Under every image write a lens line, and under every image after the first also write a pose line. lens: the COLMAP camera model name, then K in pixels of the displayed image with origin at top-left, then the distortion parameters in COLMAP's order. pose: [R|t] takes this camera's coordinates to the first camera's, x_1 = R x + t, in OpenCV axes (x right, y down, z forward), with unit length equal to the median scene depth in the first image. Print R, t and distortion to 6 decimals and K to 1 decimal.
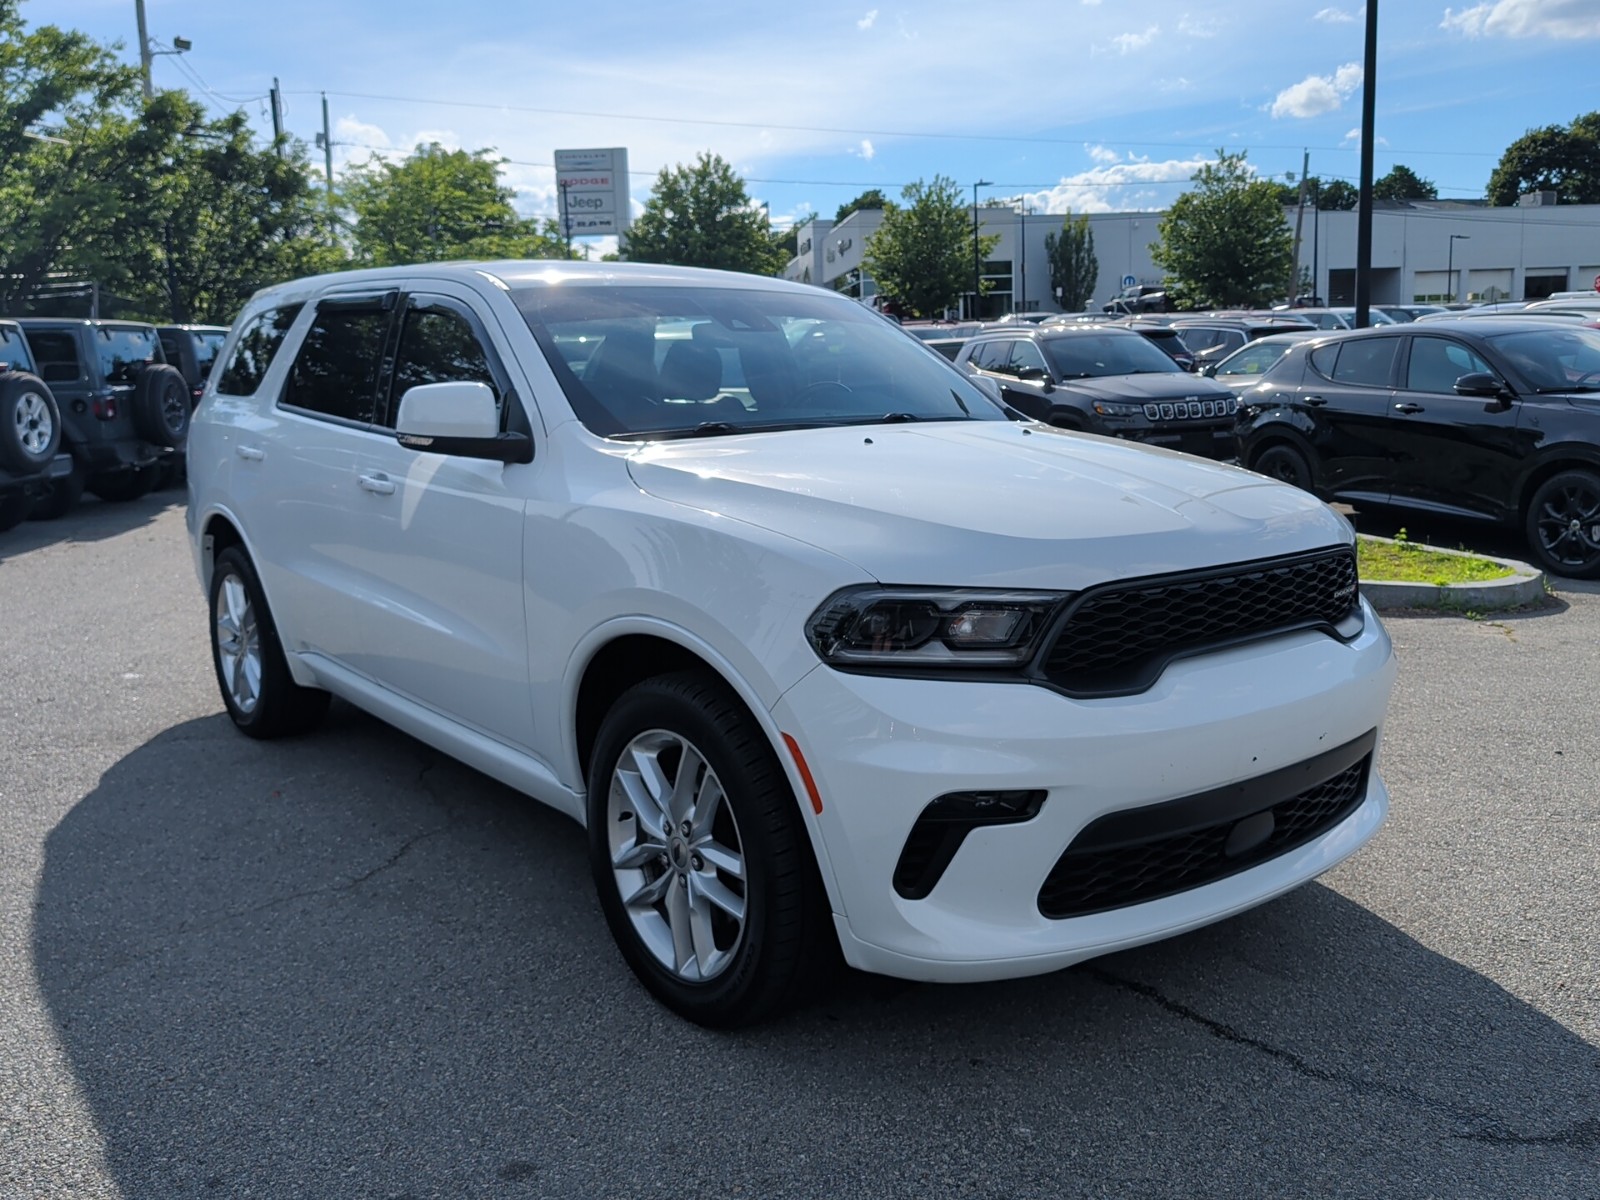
lens RADIAL K [[1347.2, 0, 787.4], [0, 1347.2, 595.9], [0, 0, 1]] dist [0.001864, -0.009988]
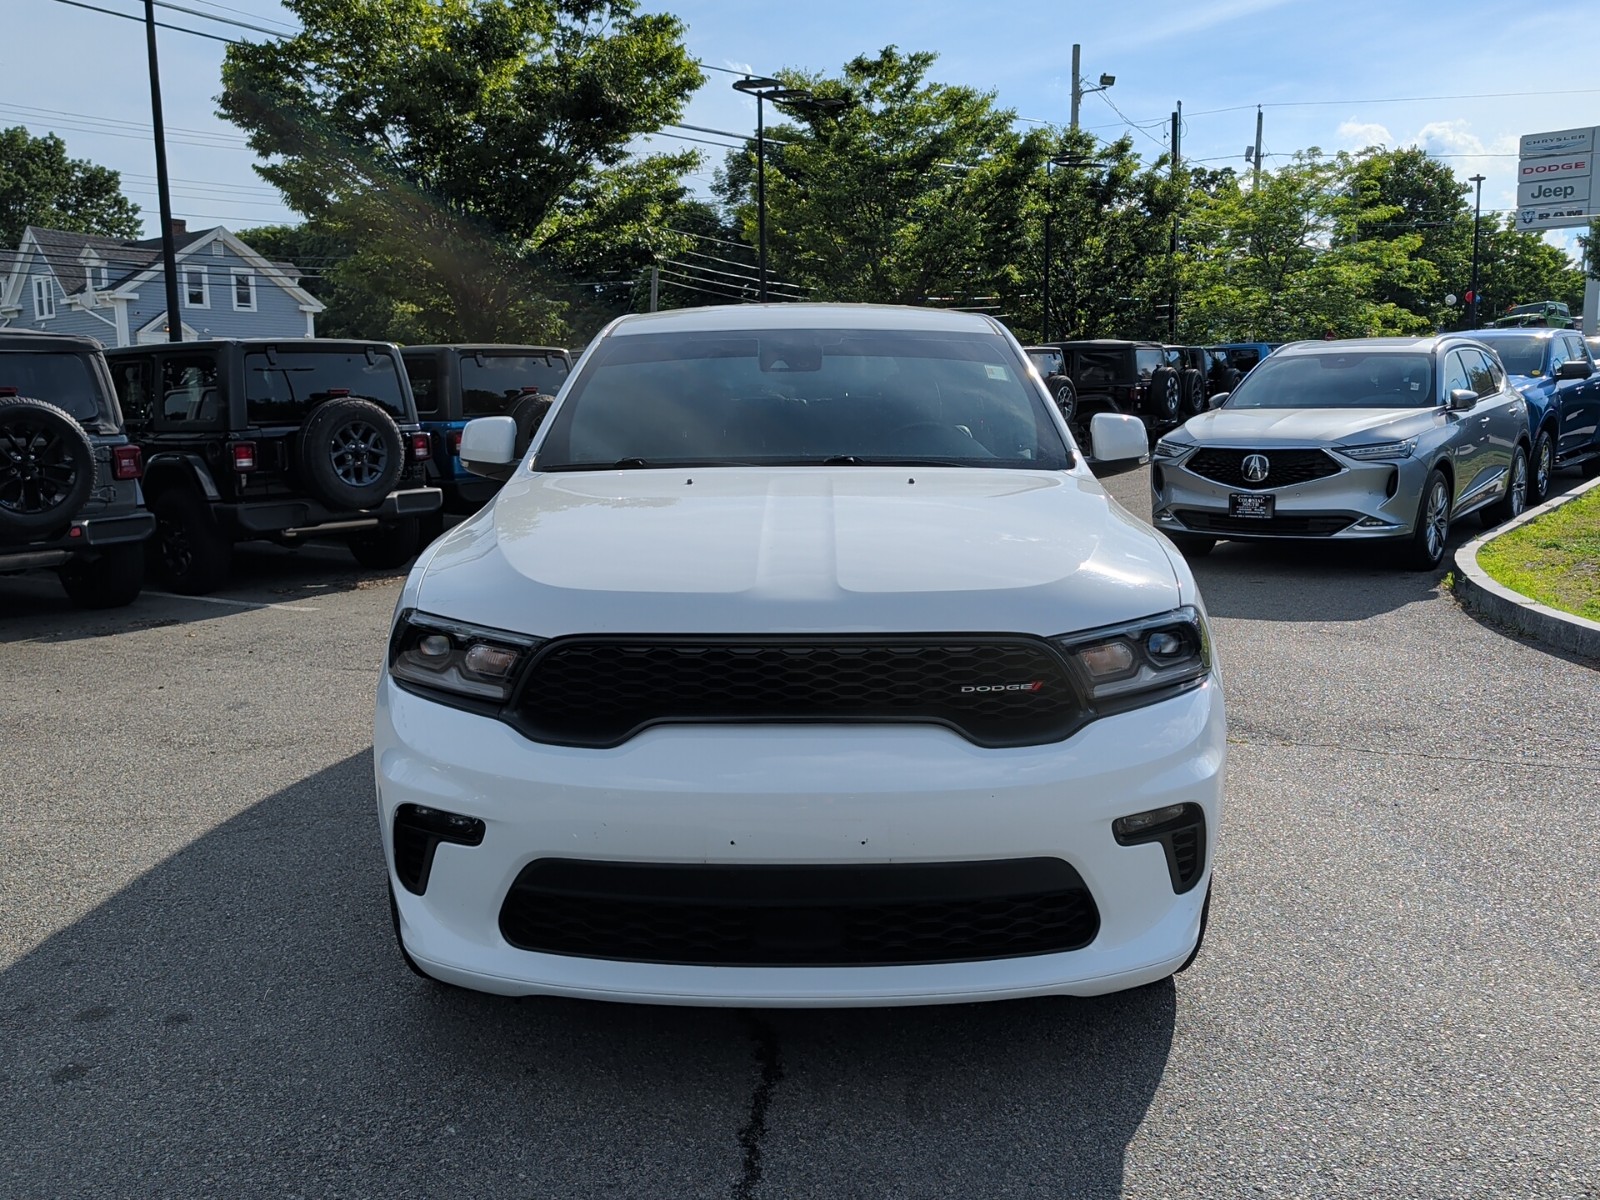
lens RADIAL K [[1327.3, 0, 799.9], [0, 1327.3, 593.3], [0, 0, 1]] dist [0.010098, -0.006385]
pose [[0.780411, 0.101336, -0.617000, 0.254463], [-0.104482, 0.994040, 0.031107, -0.023068], [0.616475, 0.040189, 0.786348, 0.081415]]
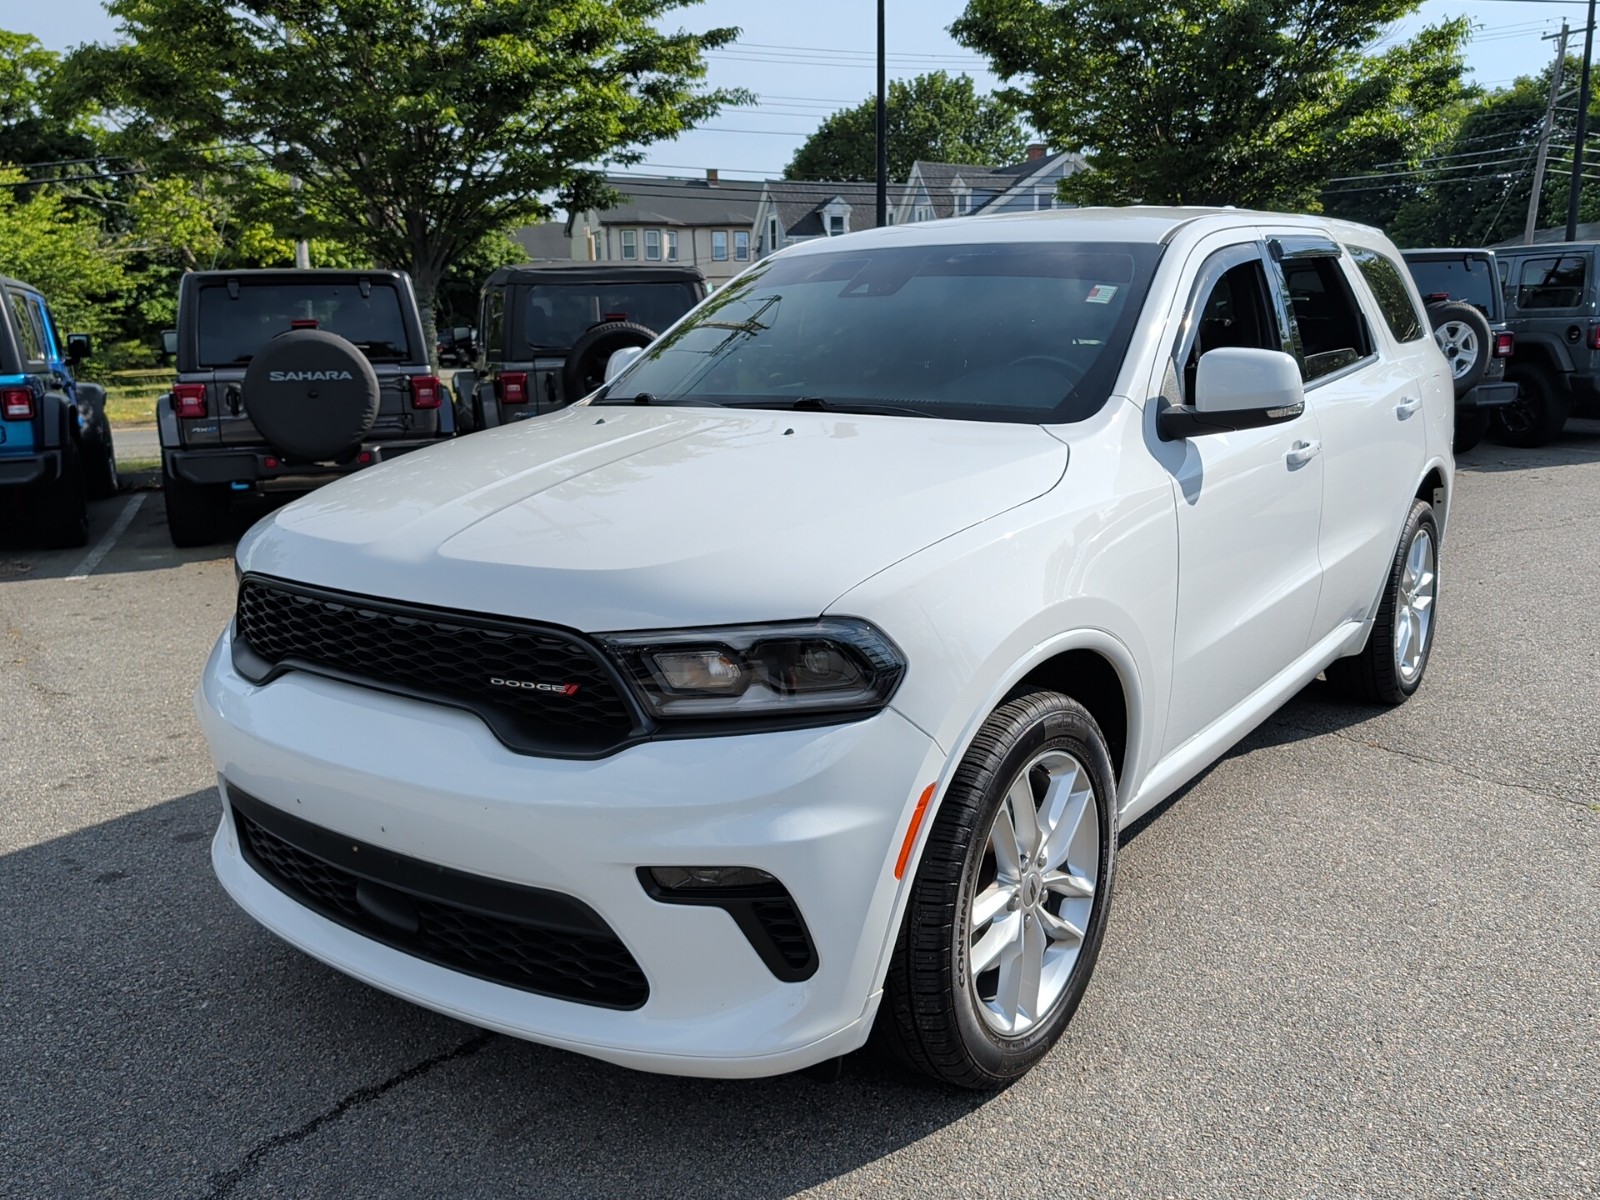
lens RADIAL K [[1327.3, 0, 799.9], [0, 1327.3, 593.3], [0, 0, 1]] dist [0.010098, -0.006385]
pose [[0.277900, 0.204484, -0.938593, 0.342970], [-0.142235, 0.975070, 0.170318, -0.059392], [0.950021, 0.086169, 0.300057, 0.283667]]
